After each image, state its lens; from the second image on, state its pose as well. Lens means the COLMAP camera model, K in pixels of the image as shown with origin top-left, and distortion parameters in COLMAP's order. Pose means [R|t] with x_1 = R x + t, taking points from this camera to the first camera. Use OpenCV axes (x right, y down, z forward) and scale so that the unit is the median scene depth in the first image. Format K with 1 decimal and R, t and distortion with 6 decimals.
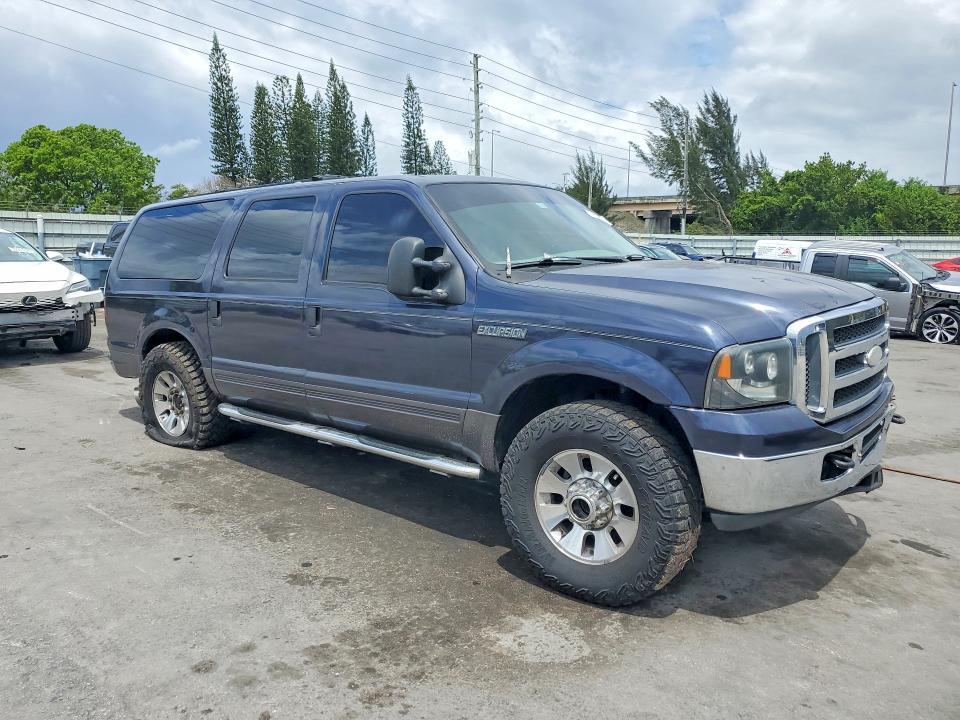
lens RADIAL K [[753.5, 0, 474.7], [0, 753.5, 363.9], [0, 0, 1]] dist [0.007656, 0.017391]
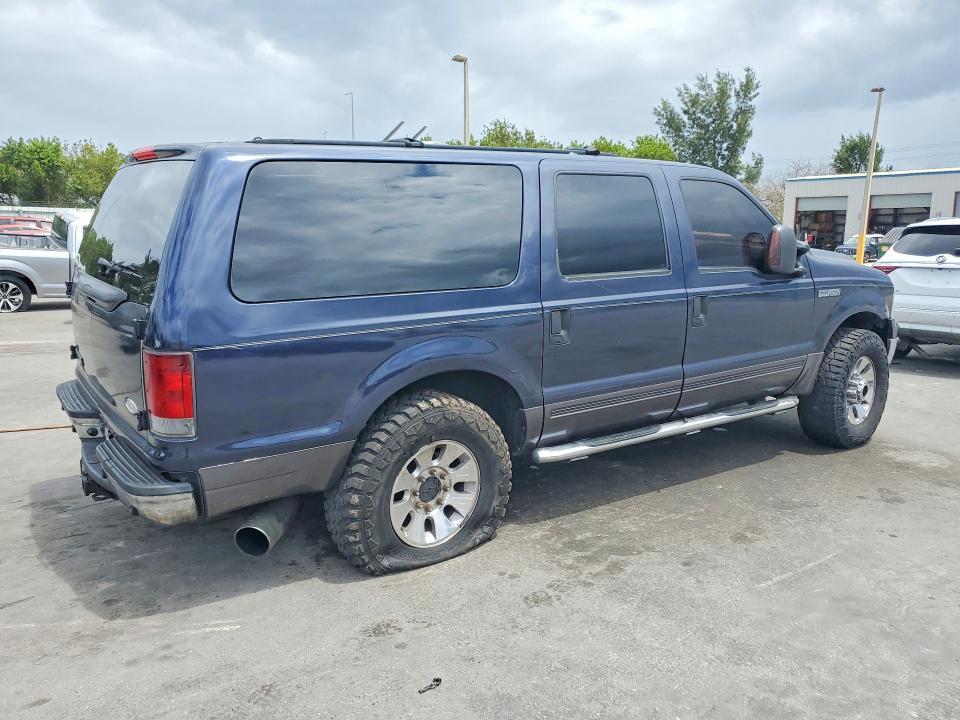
lens RADIAL K [[753.5, 0, 474.7], [0, 753.5, 363.9], [0, 0, 1]] dist [0.007656, 0.017391]
pose [[0.233905, -0.179538, 0.955539, -1.113473], [0.135184, 0.979262, 0.150904, -0.159357], [-0.962816, 0.093876, 0.253325, 0.945089]]
